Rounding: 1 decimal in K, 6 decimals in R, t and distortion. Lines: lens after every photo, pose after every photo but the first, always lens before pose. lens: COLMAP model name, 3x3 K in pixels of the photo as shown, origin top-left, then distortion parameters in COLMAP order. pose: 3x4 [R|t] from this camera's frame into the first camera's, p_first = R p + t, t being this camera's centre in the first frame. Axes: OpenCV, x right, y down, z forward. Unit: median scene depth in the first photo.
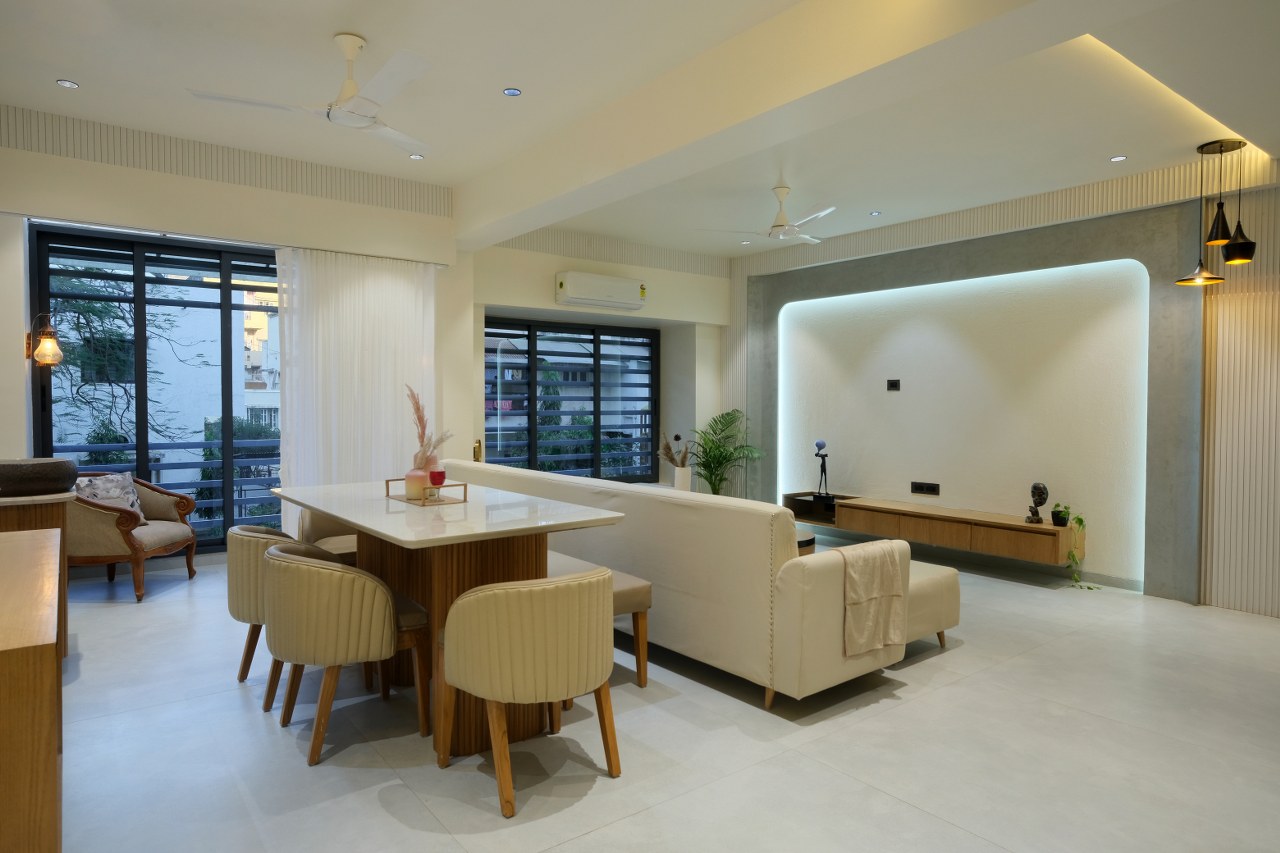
lens RADIAL K [[762.5, 0, 636.7], [0, 762.5, 423.6], [0, 0, 1]] dist [-0.033623, 0.016692]
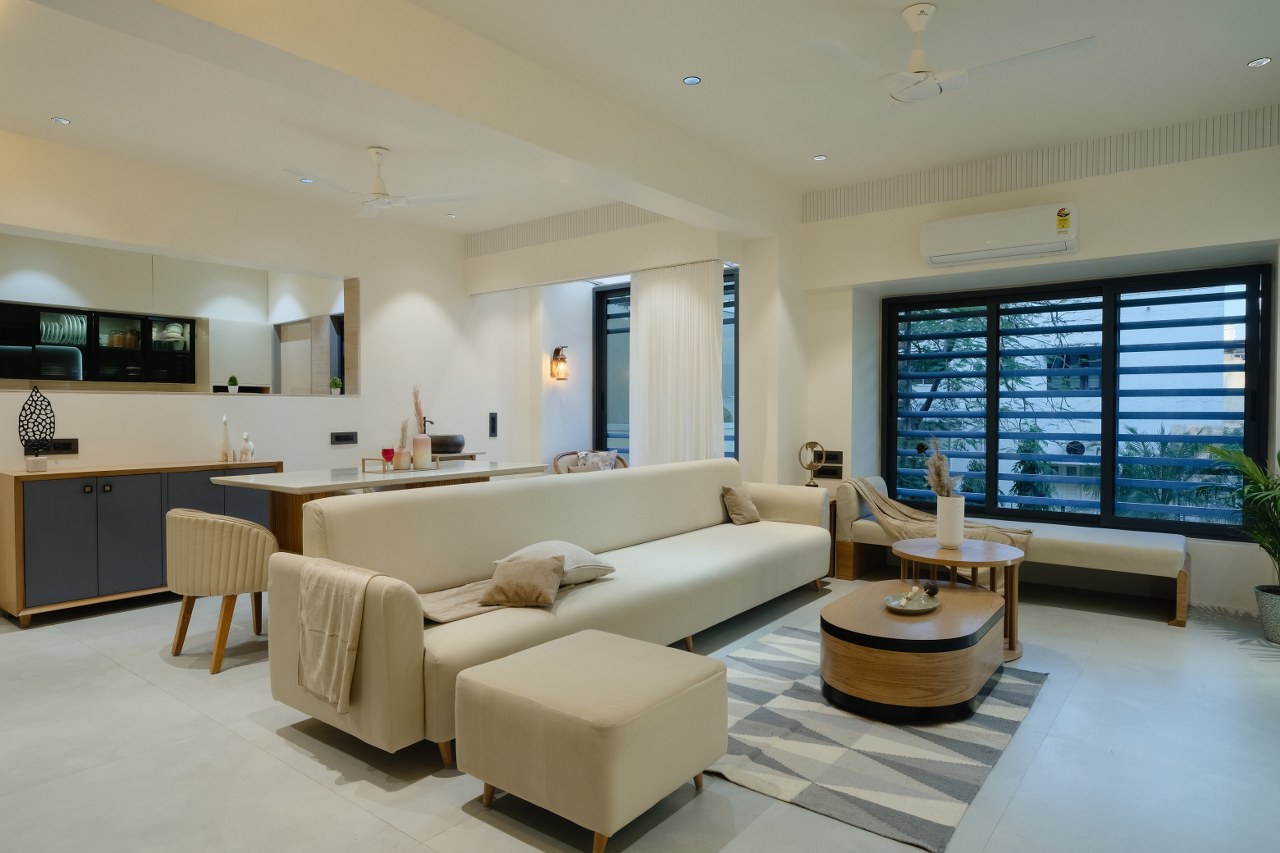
lens RADIAL K [[762.5, 0, 626.0], [0, 762.5, 424.6], [0, 0, 1]] dist [-0.033623, 0.016692]
pose [[0.237156, 0.014469, -0.971364, 0.682237], [-0.025654, 0.999634, 0.008626, -0.001595], [0.971133, 0.022874, 0.237440, 0.658326]]
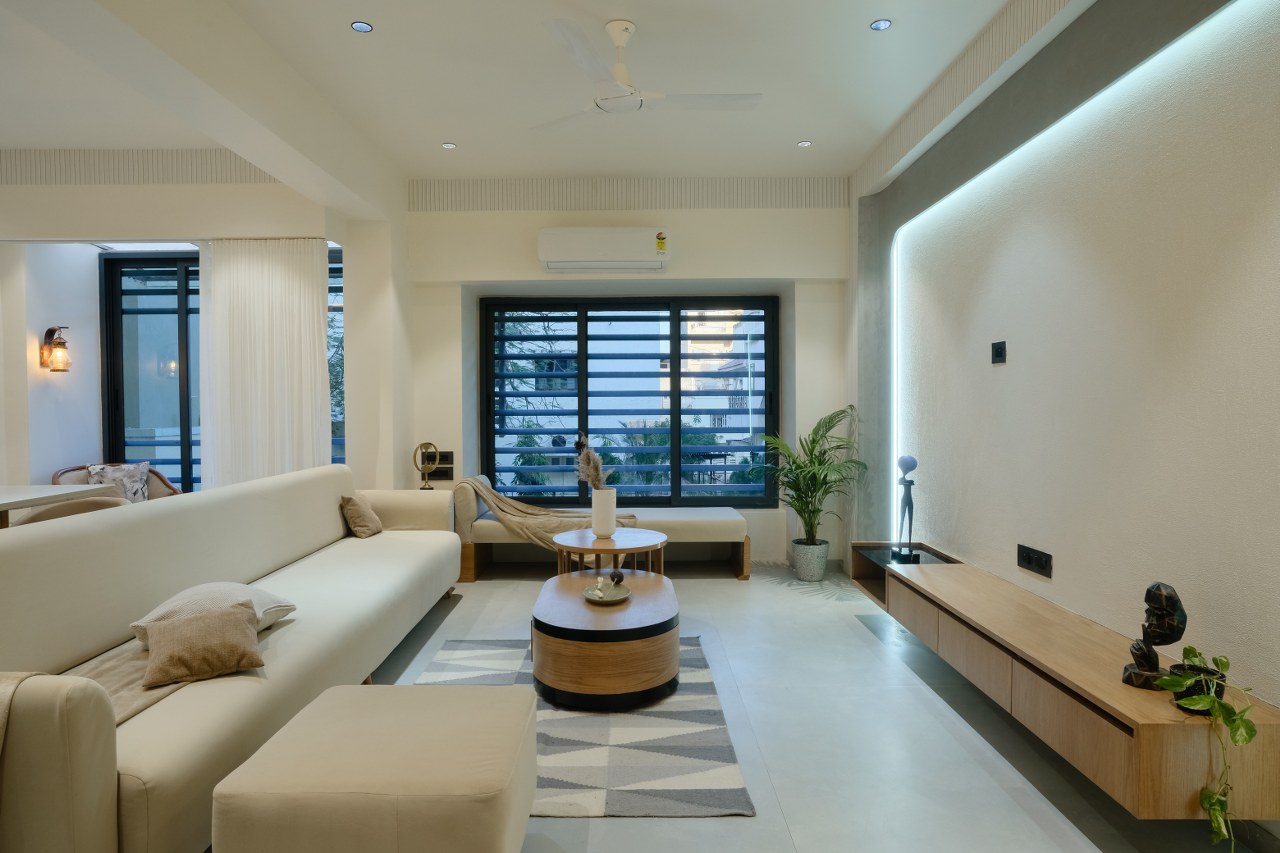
lens RADIAL K [[762.5, 0, 638.2], [0, 762.5, 427.7], [0, 0, 1]] dist [-0.033623, 0.016692]
pose [[0.793055, 0.007144, -0.609109, 0.557233], [-0.007805, 0.999968, 0.001567, 0.001201], [0.609100, 0.003511, 0.793085, 0.540298]]
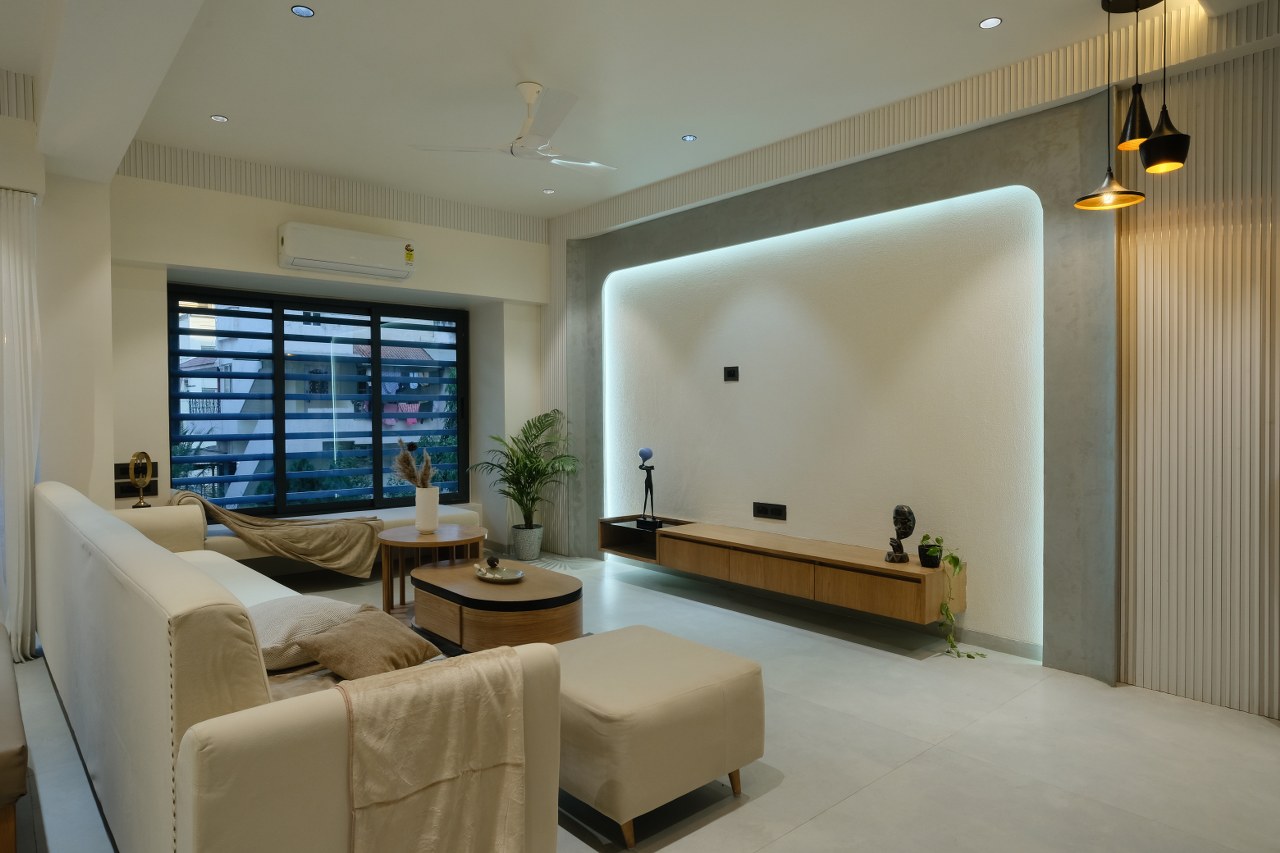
lens RADIAL K [[762.5, 0, 641.5], [0, 762.5, 422.1], [0, 0, 1]] dist [-0.033623, 0.016692]
pose [[0.997764, -0.008783, 0.066257, 0.241456], [0.009585, 0.999884, -0.011799, 0.006214], [-0.066146, 0.012407, 0.997733, 0.304138]]
